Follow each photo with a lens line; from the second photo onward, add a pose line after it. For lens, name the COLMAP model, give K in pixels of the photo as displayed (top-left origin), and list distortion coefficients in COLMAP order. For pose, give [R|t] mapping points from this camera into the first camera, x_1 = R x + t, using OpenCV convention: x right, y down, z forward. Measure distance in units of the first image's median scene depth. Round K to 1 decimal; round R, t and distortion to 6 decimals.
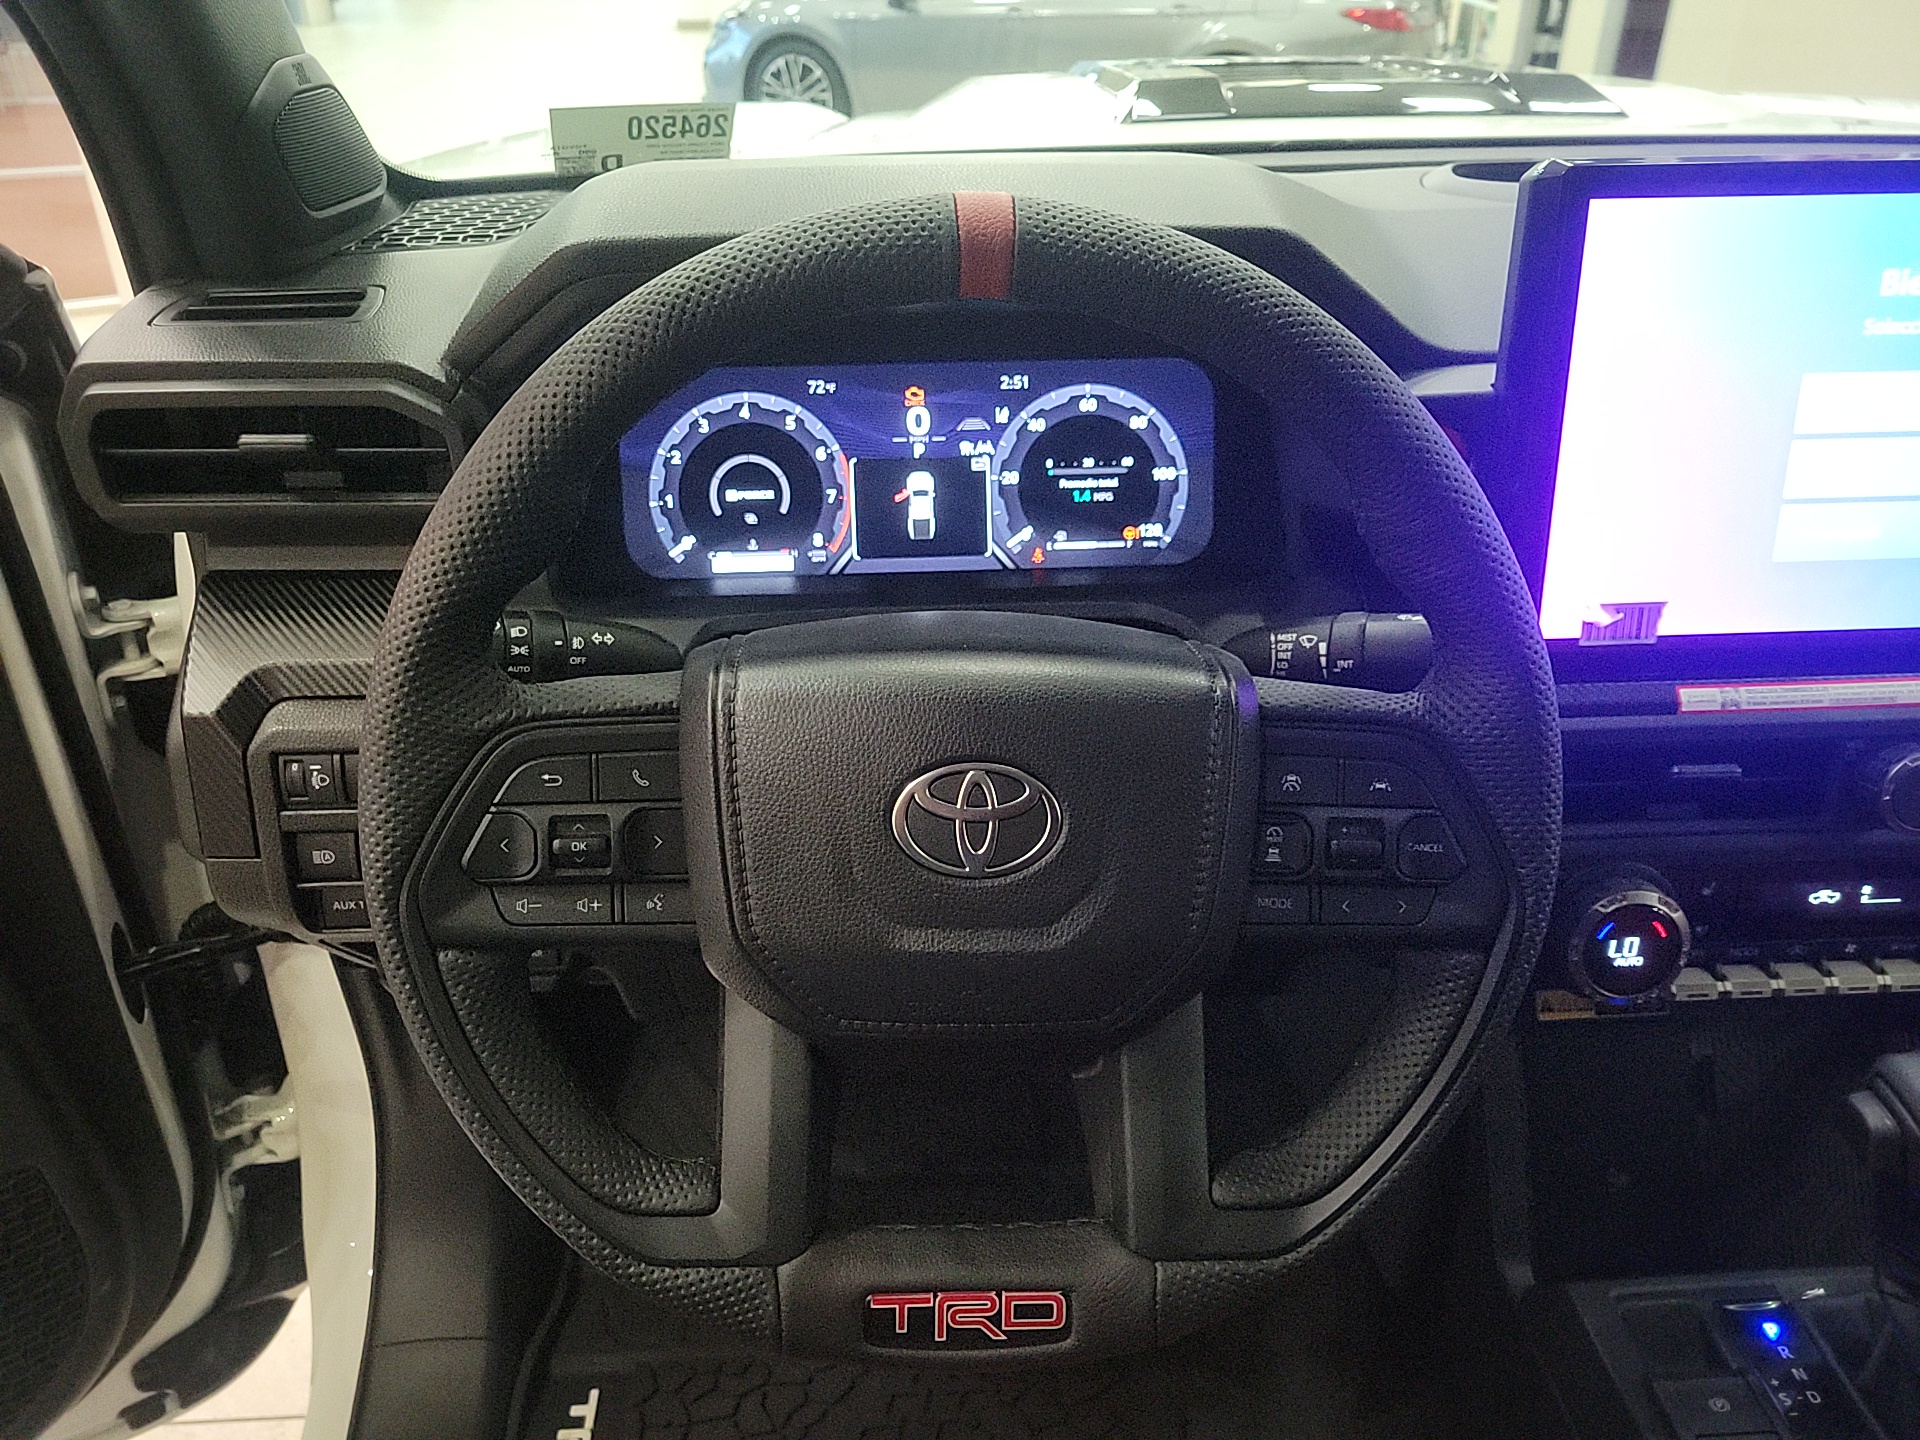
lens RADIAL K [[1466.6, 0, 960.0], [0, 1466.6, 720.0], [0, 0, 1]] dist [0.025081, -0.003691]
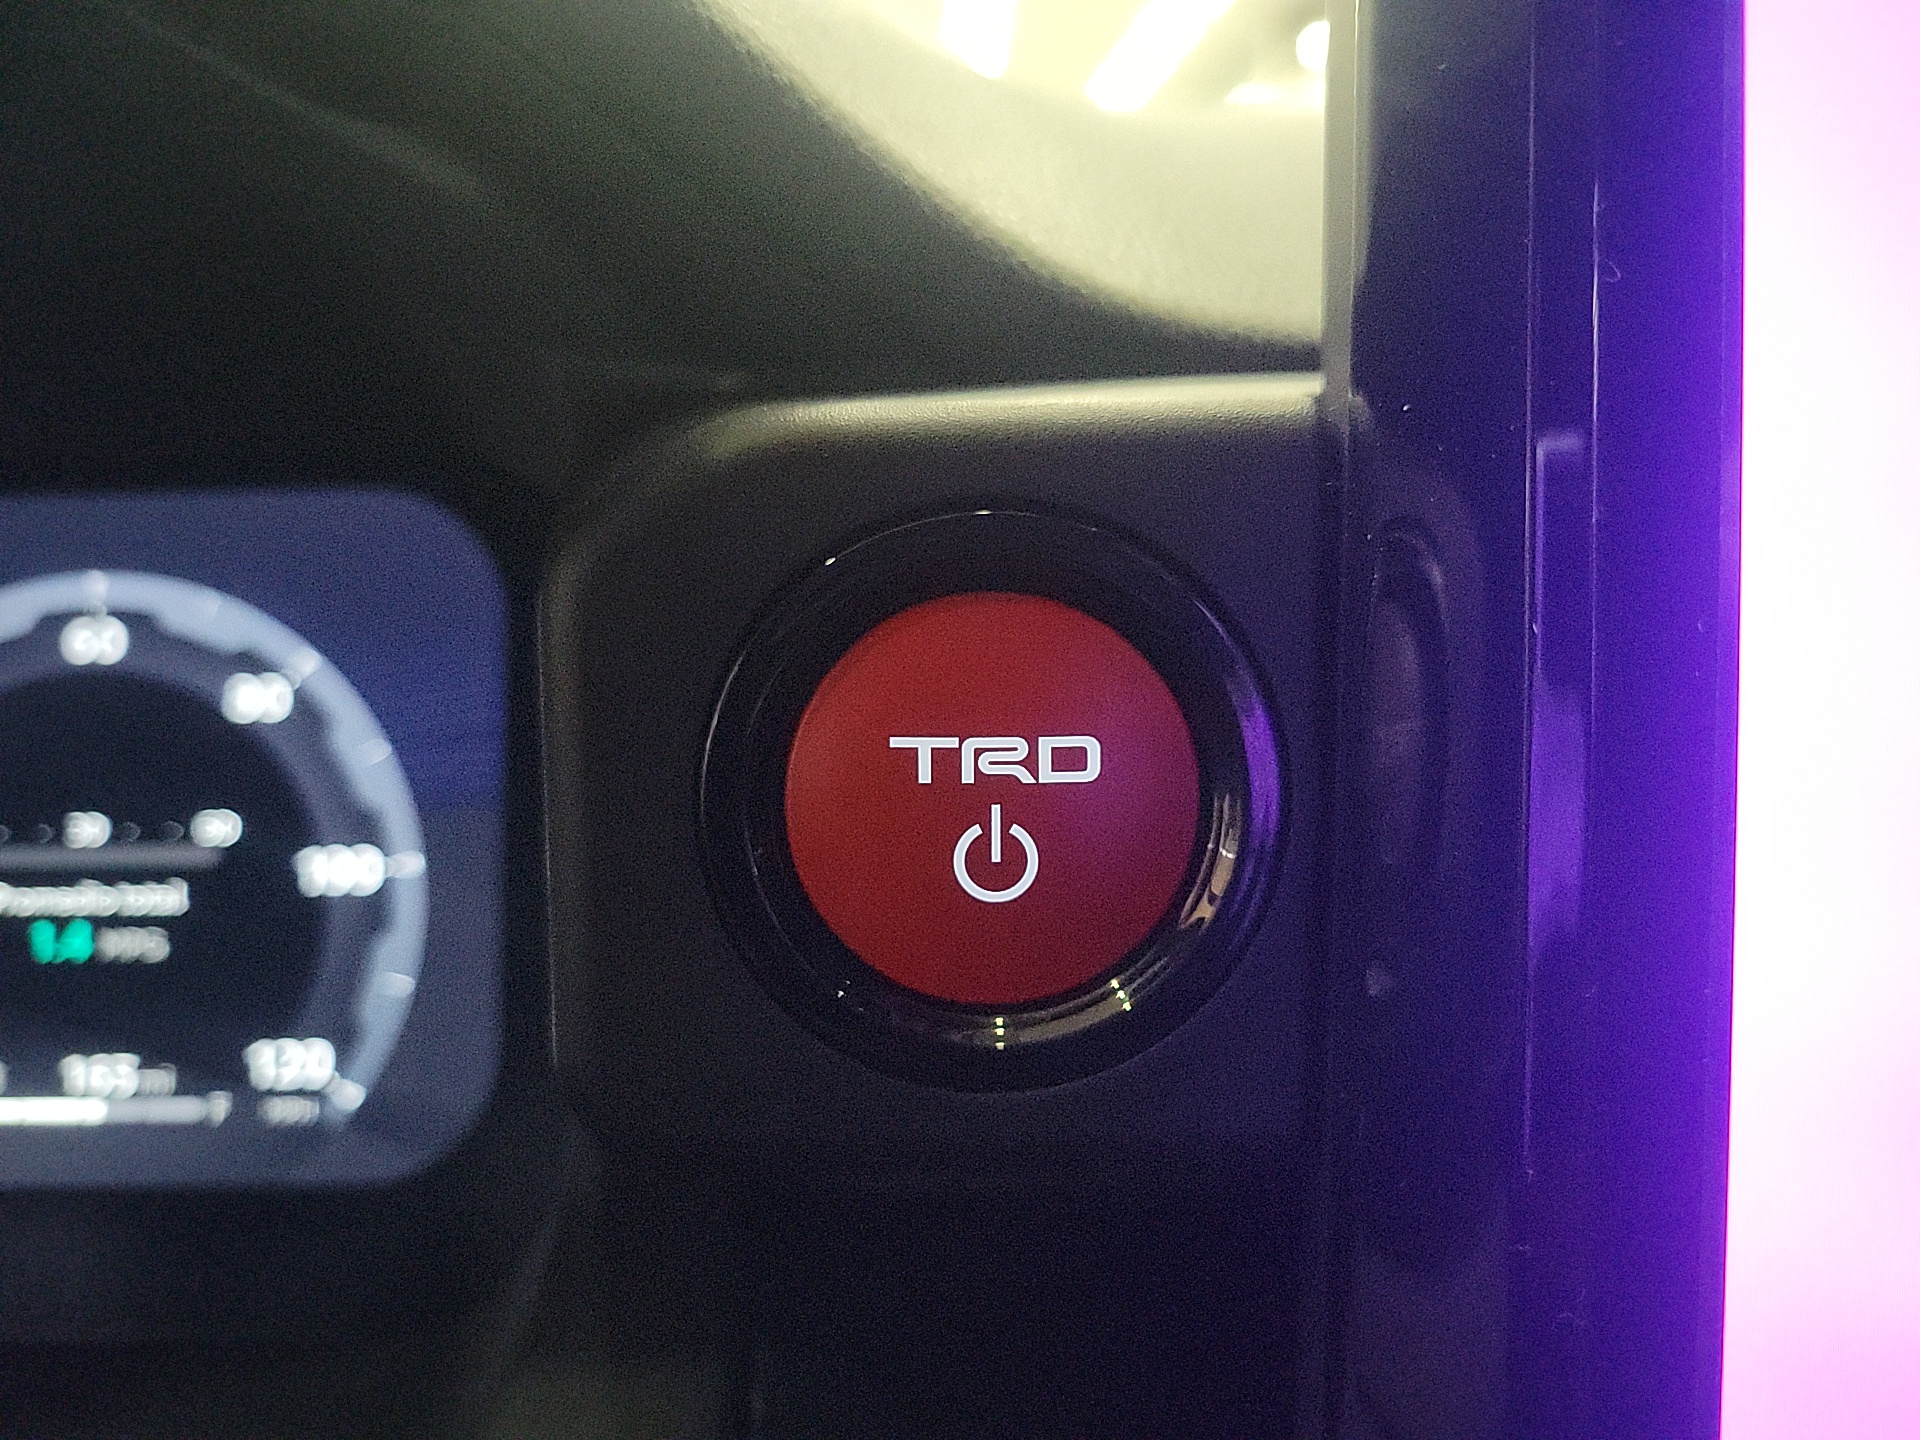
lens RADIAL K [[1597.4, 0, 960.0], [0, 1597.4, 720.0], [0, 0, 1]] dist [-0.043579, -0.002096]
pose [[0.999003, 0.004552, -0.044402, 0.280314], [-0.016279, 0.963420, -0.267501, -0.115745], [0.041560, 0.267957, 0.962534, 0.703891]]
